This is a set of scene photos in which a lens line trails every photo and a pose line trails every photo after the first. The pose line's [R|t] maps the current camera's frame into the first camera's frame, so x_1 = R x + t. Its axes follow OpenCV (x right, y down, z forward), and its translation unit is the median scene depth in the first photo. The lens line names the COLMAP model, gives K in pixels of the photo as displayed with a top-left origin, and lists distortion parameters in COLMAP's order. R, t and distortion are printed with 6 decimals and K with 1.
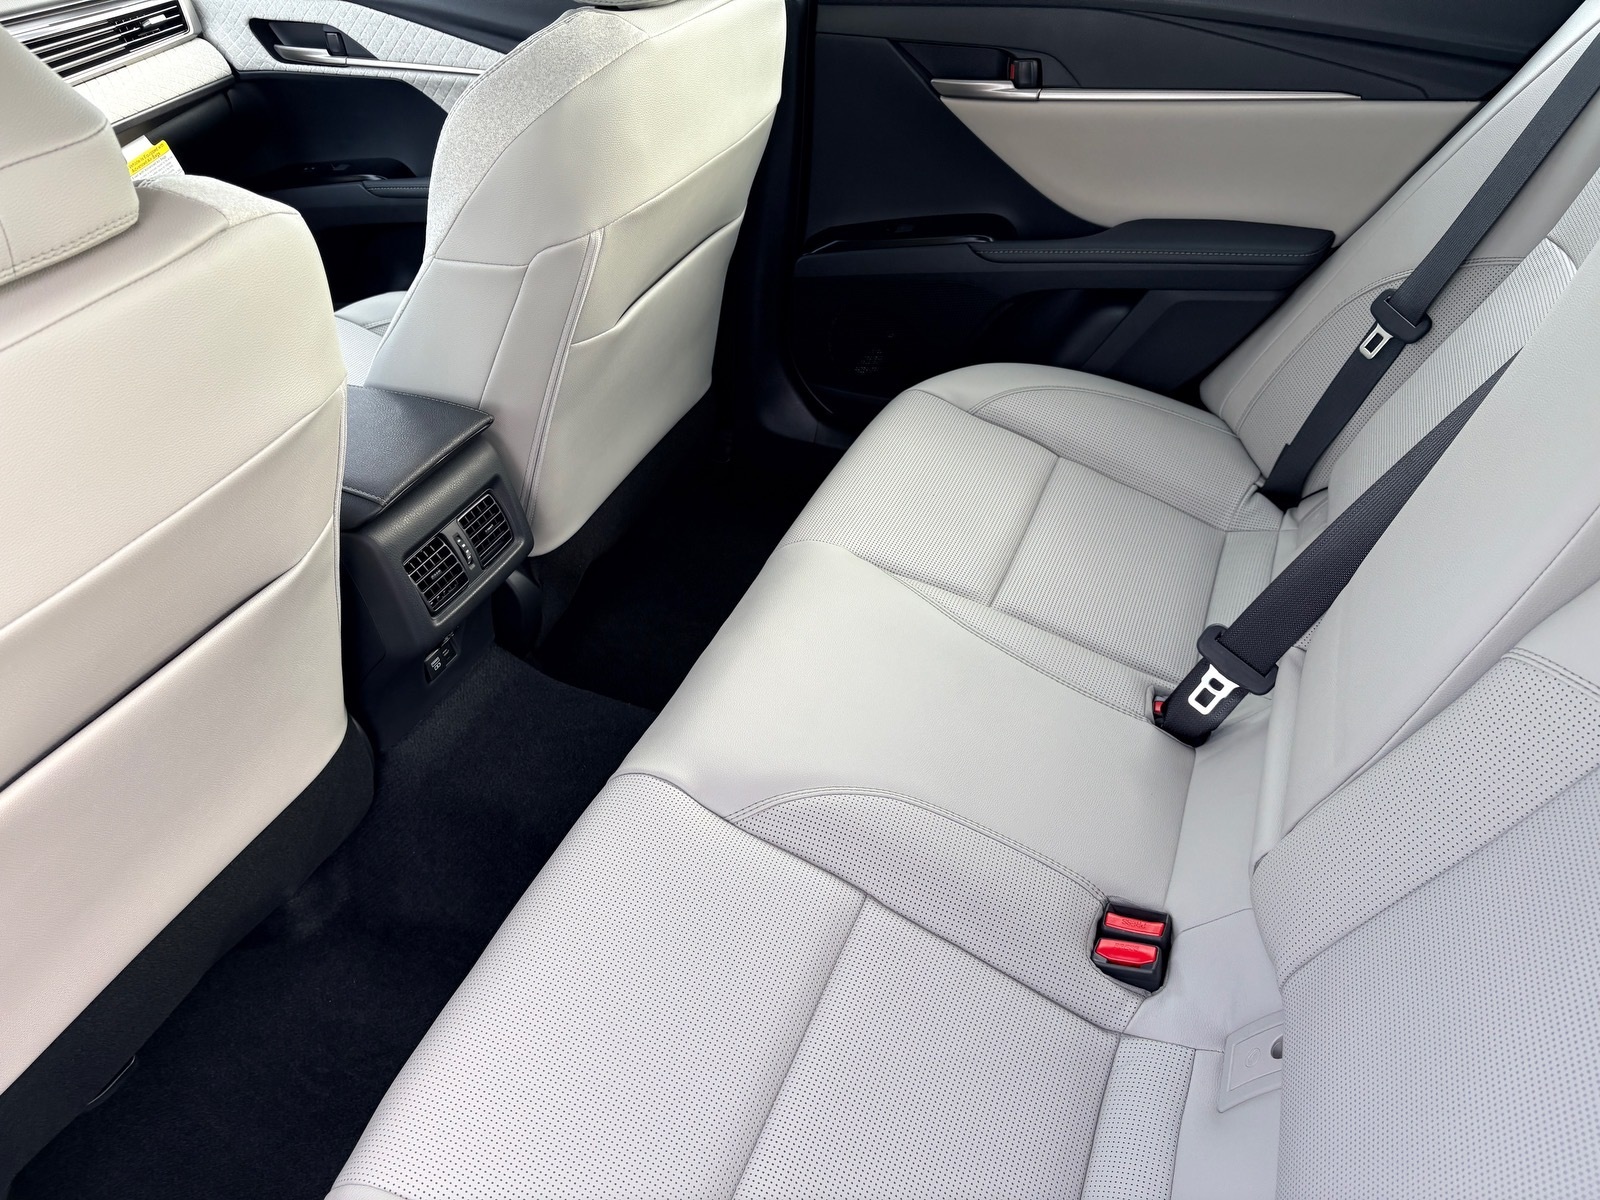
lens RADIAL K [[1234.6, 0, 794.0], [0, 1234.6, 603.1], [0, 0, 1]] dist [0.040760, -0.032995]
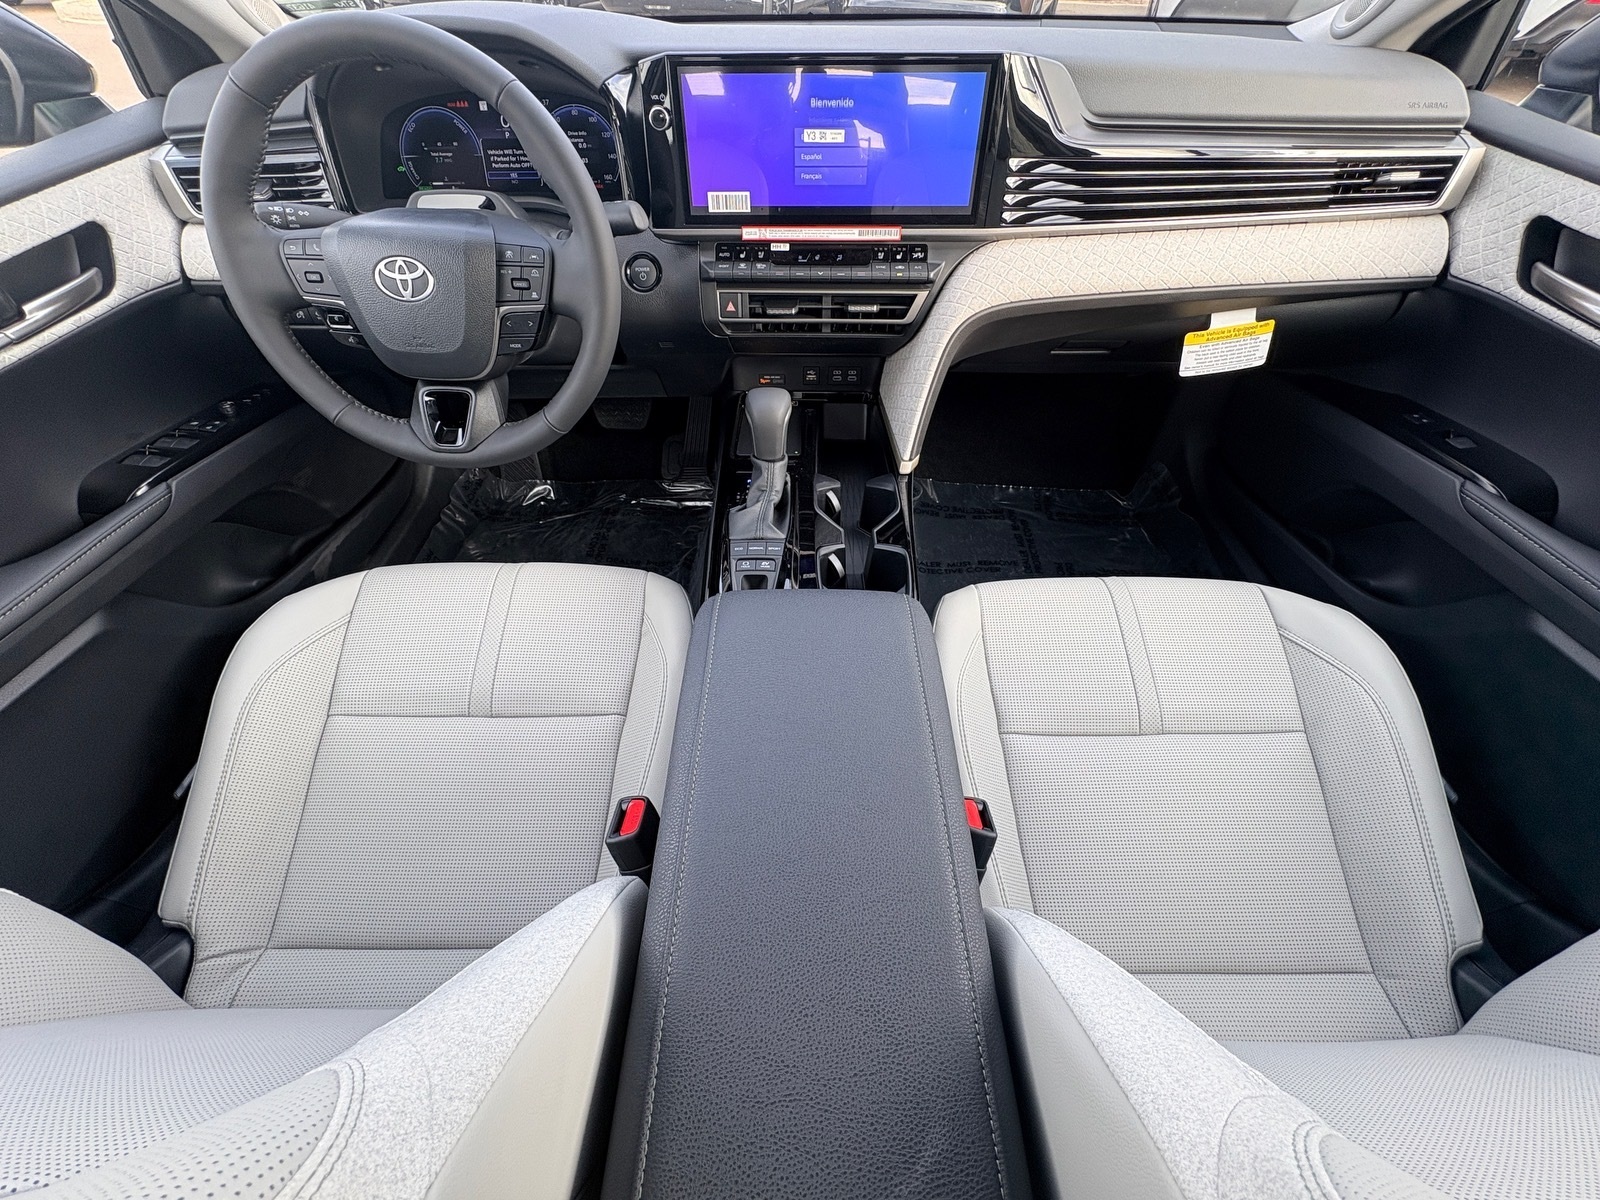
lens RADIAL K [[654.9, 0, 815.1], [0, 654.9, 596.2], [0, 0, 1]] dist [0.003628, -0.000191]
pose [[0.377619, 0.699330, -0.606912, -0.221064], [-0.568117, 0.692555, 0.444534, -0.258427], [0.731195, 0.176933, 0.658823, 0.509218]]
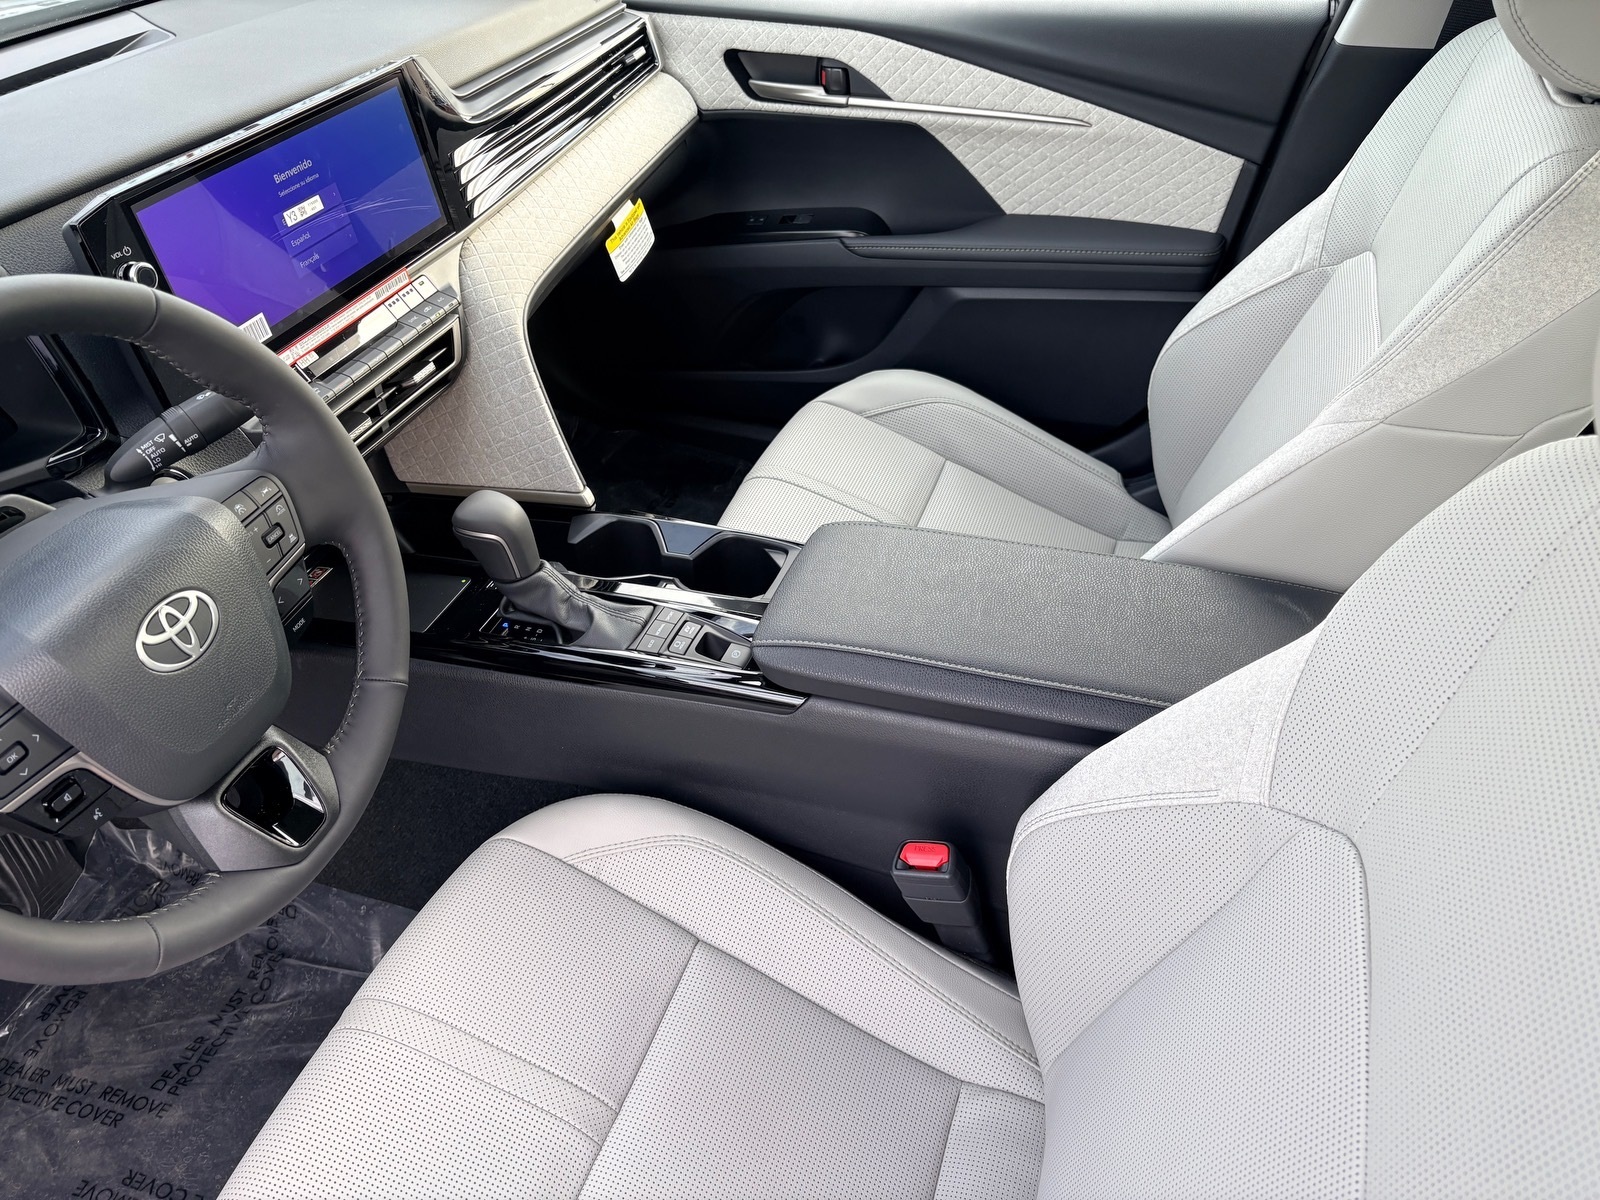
lens RADIAL K [[1234.6, 0, 807.4], [0, 1234.6, 573.1], [0, 0, 1]] dist [0.040760, -0.032995]
pose [[0.997500, -0.020220, 0.067713, -0.447847], [0.020008, 0.999793, 0.003805, -0.119949], [-0.067775, -0.002440, 0.997698, 0.165884]]
